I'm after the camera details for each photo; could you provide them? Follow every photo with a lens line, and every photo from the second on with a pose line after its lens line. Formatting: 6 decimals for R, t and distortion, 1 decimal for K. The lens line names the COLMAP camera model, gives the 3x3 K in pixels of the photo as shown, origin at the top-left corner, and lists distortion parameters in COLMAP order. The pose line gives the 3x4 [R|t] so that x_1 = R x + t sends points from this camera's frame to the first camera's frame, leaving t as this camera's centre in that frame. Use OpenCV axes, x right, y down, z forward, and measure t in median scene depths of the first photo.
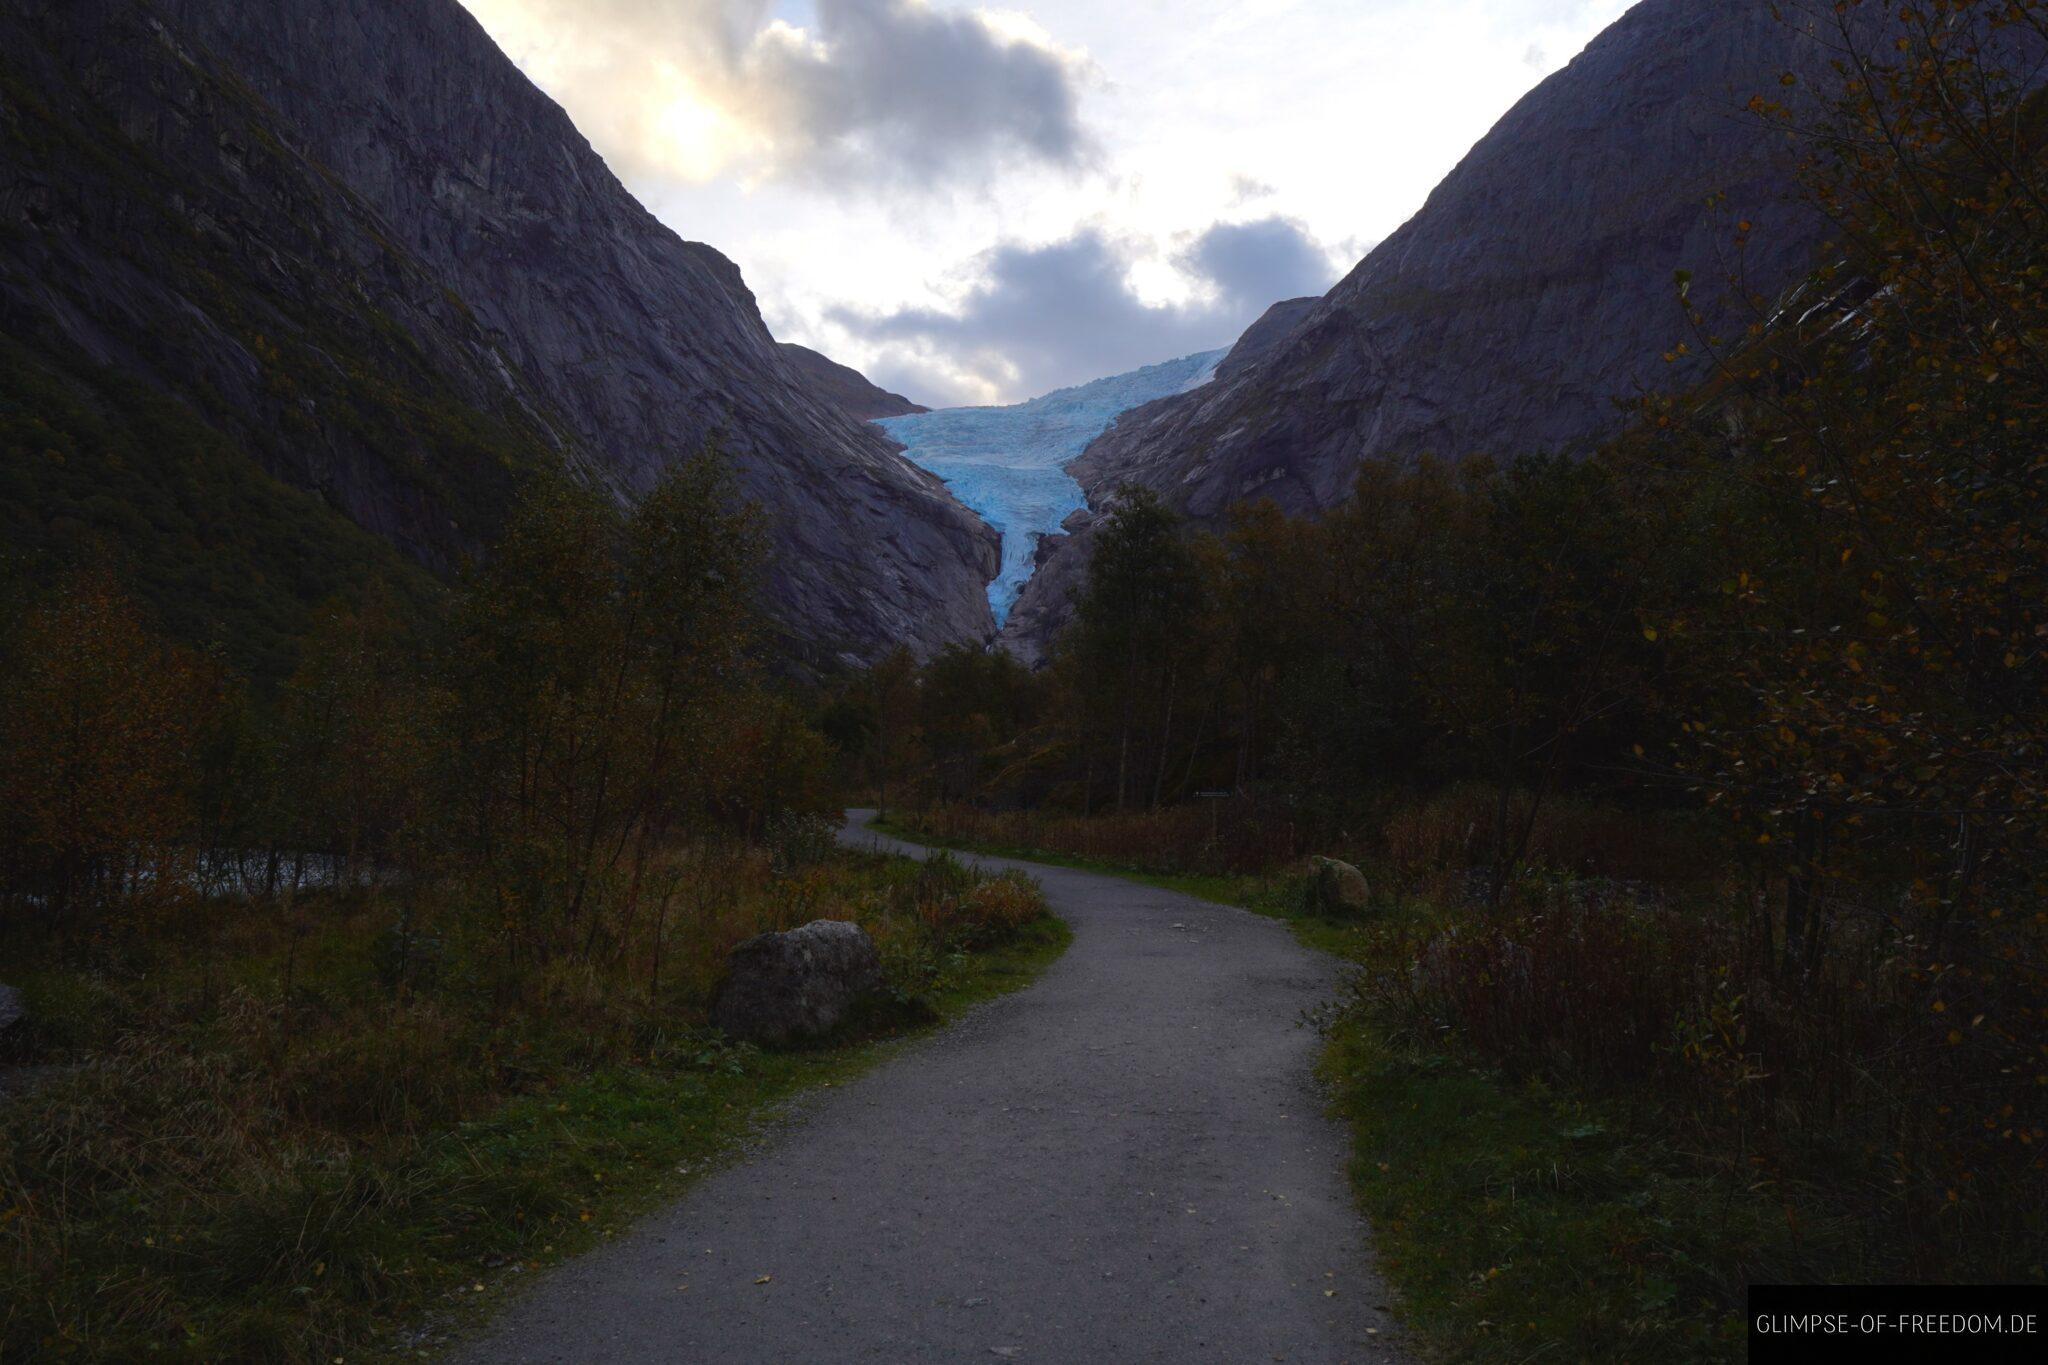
lens RADIAL K [[1390.3, 0, 1024.0], [0, 1390.3, 682.5], [0, 0, 1]] dist [0.006728, -0.005510]
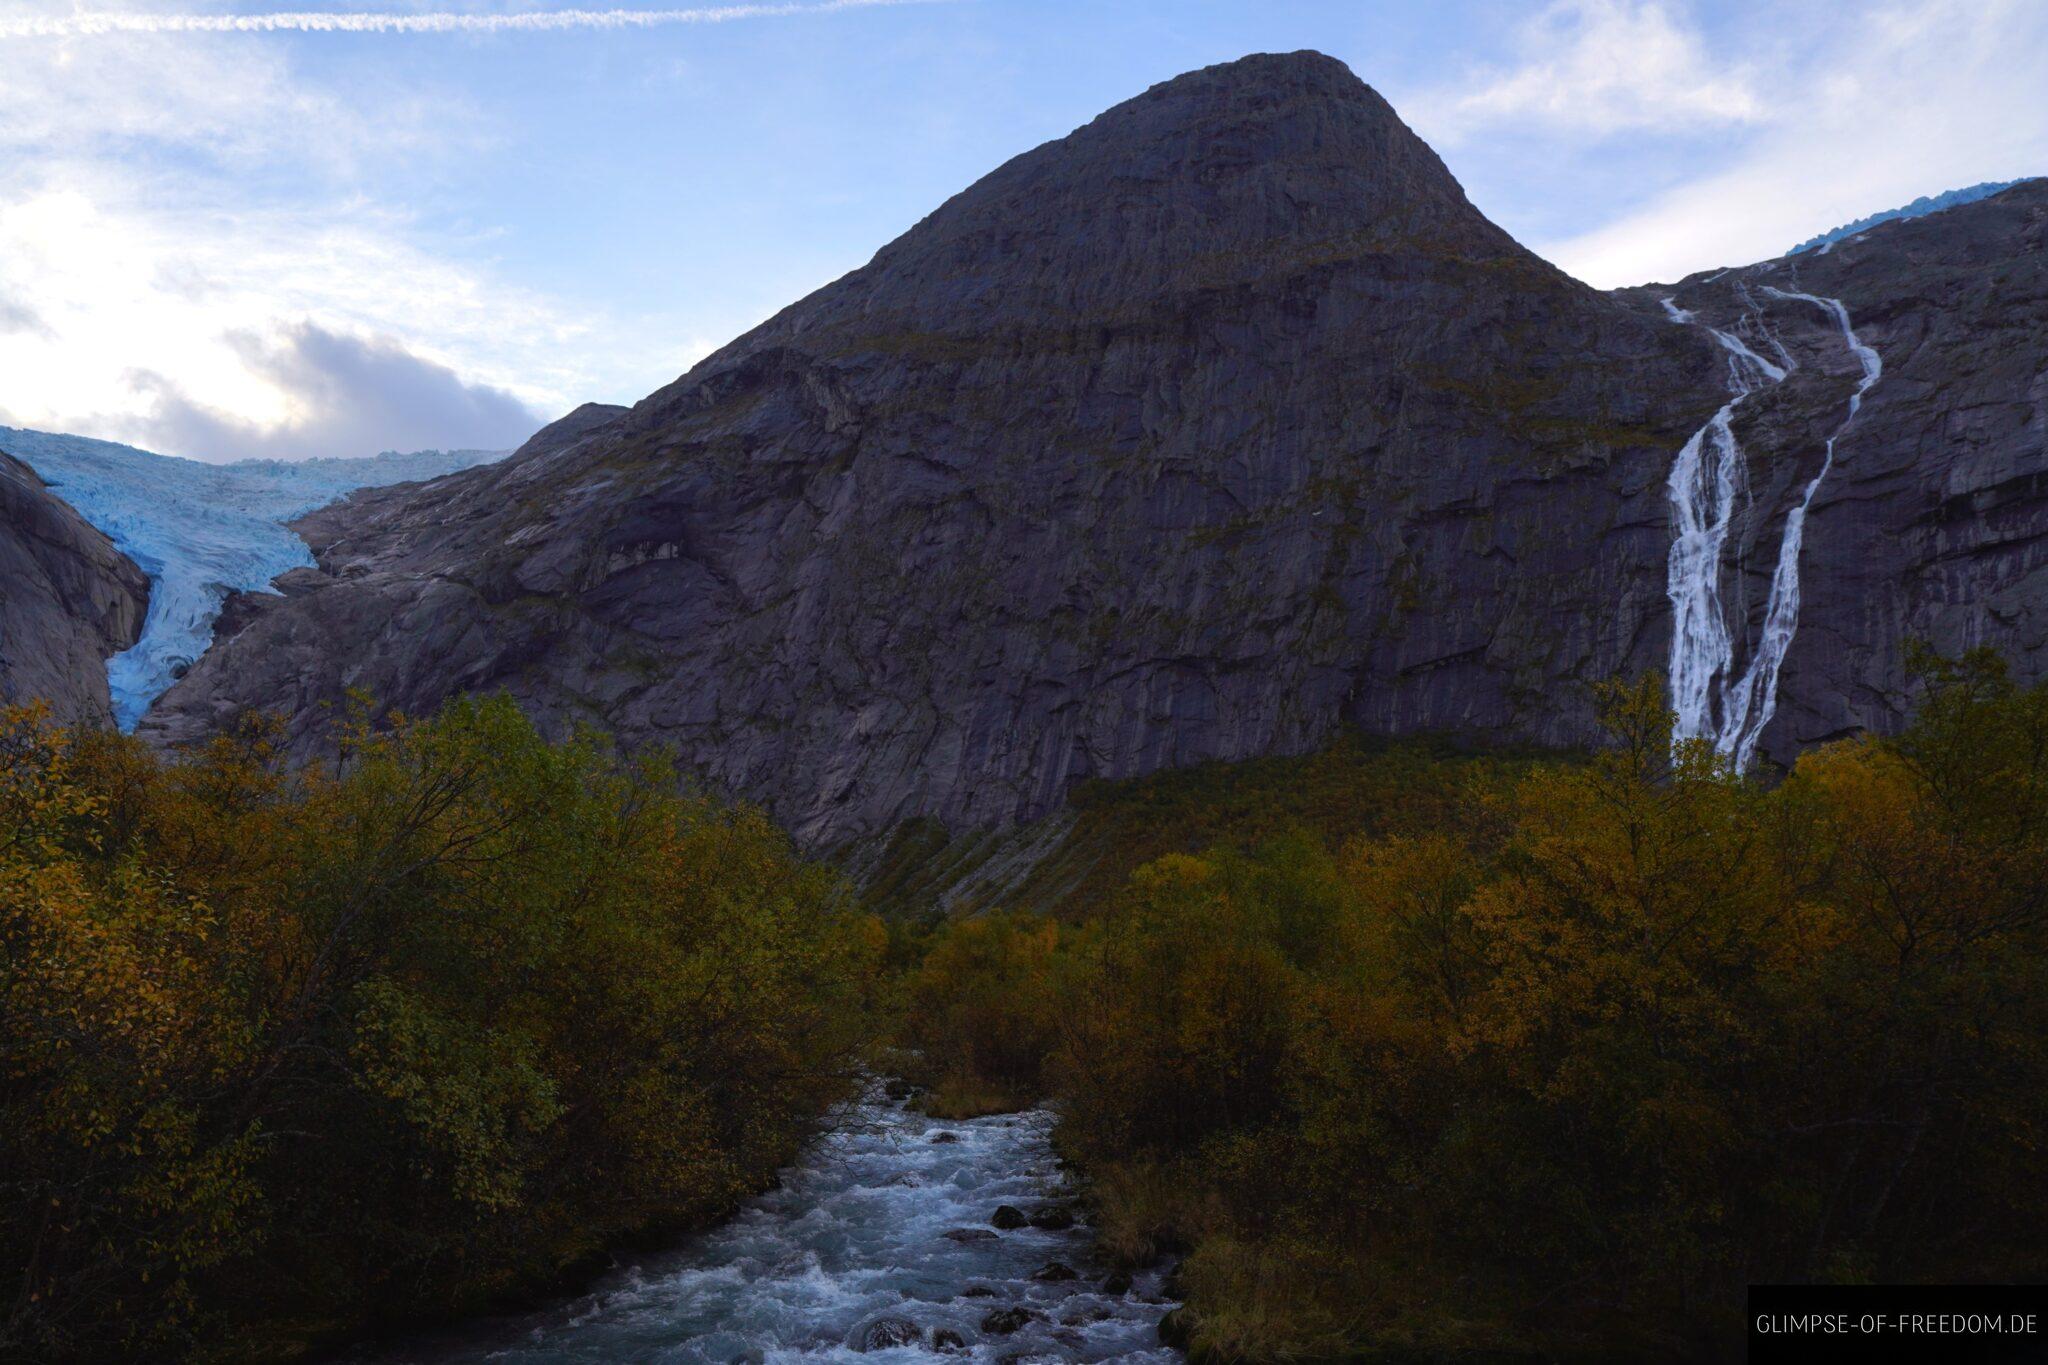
lens RADIAL K [[1390.3, 0, 1024.0], [0, 1390.3, 682.5], [0, 0, 1]] dist [0.006728, -0.005510]
pose [[0.833608, 0.147985, 0.532164, -0.017549], [-0.061525, 0.982324, -0.176790, 0.016583], [-0.548920, 0.114632, 0.827977, 0.365328]]
